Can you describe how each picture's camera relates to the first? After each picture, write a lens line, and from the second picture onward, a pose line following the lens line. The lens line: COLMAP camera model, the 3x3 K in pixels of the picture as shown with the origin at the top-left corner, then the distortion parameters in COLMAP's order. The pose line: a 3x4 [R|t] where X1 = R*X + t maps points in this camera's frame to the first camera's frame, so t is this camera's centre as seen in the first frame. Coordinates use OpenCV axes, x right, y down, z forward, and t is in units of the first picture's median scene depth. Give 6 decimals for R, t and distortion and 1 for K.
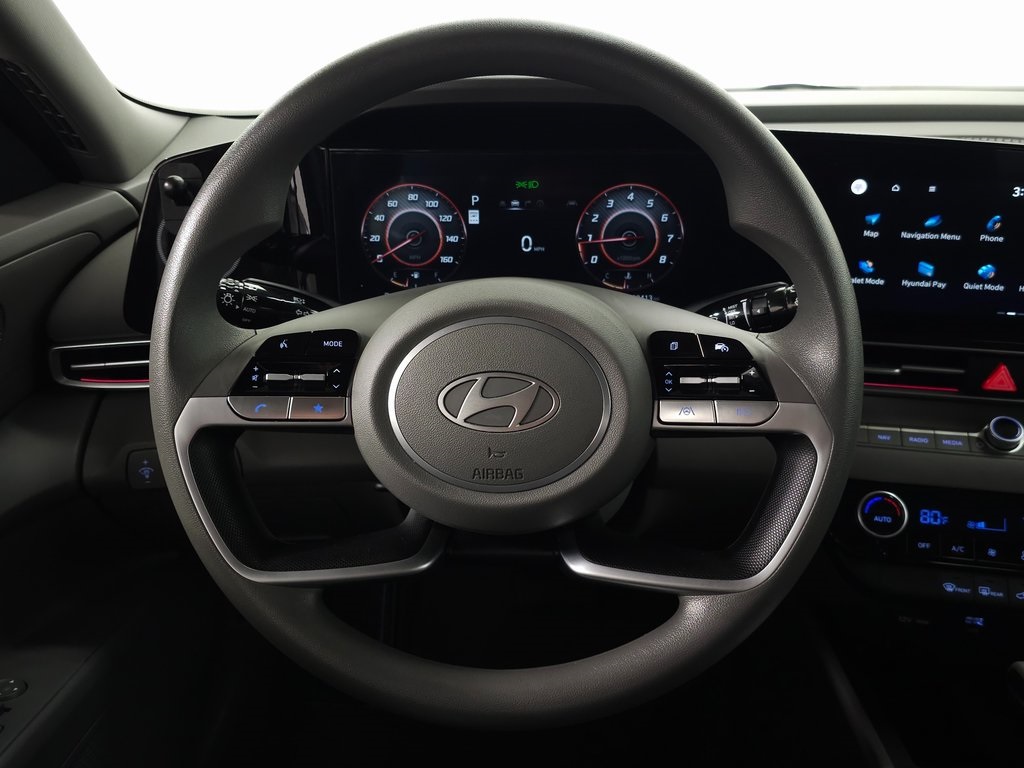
lens RADIAL K [[888.2, 0, 513.1], [0, 888.2, 380.1], [0, 0, 1]] dist [0.059420, -0.105288]
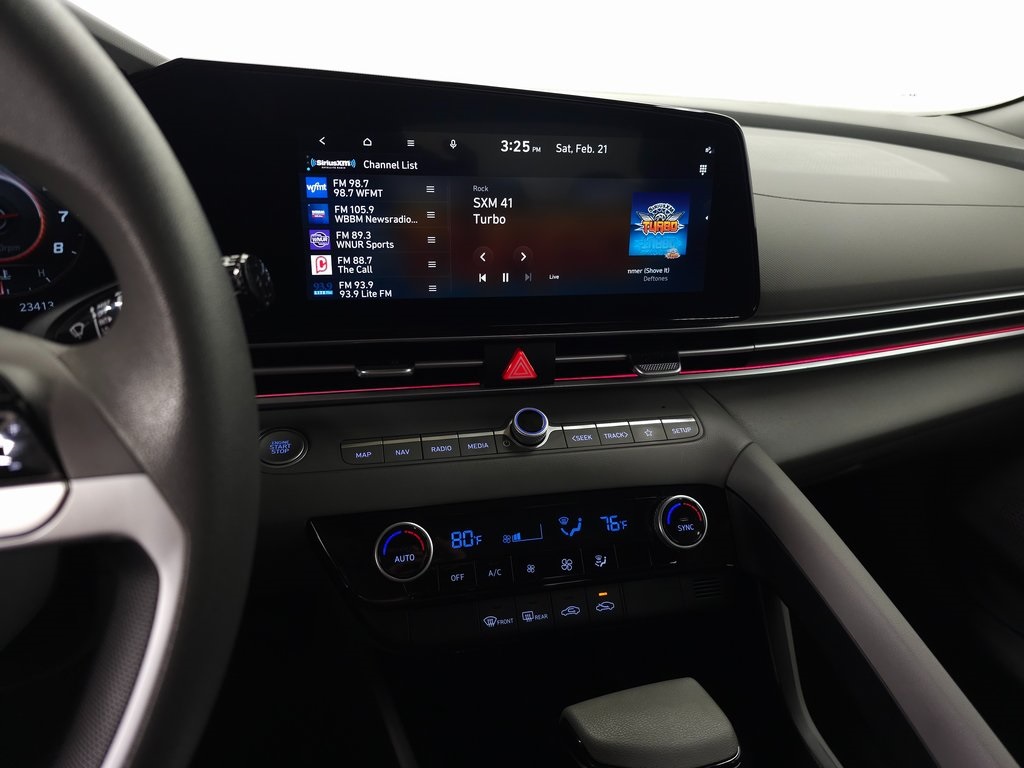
lens RADIAL K [[690.5, 0, 510.5], [0, 690.5, 378.7], [0, 0, 1]] dist [0.037095, -0.055544]
pose [[0.905106, -0.120312, 0.407808, 0.256383], [0.119138, 0.992472, 0.028381, -0.009783], [-0.408153, 0.022898, 0.912626, 0.379535]]
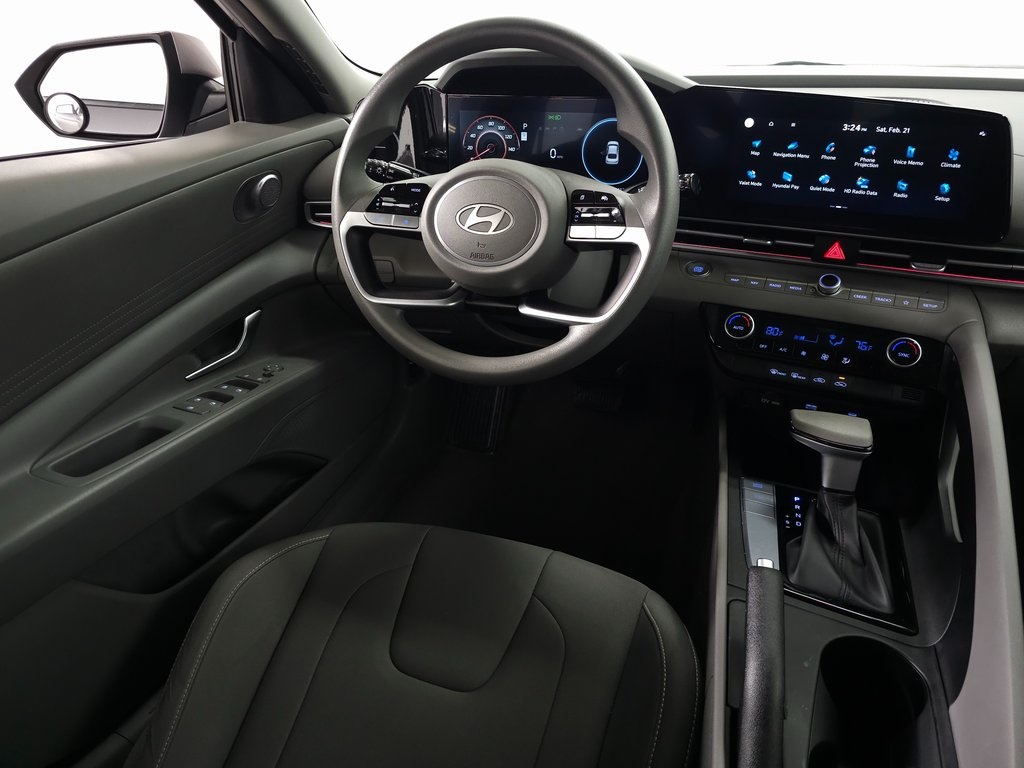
lens RADIAL K [[690.5, 0, 510.5], [0, 690.5, 378.7], [0, 0, 1]] dist [0.037095, -0.055544]
pose [[0.963936, 0.113777, -0.240589, 0.313659], [-0.089488, 0.989938, 0.109613, 0.140744], [0.250639, -0.084130, 0.964418, -0.355831]]
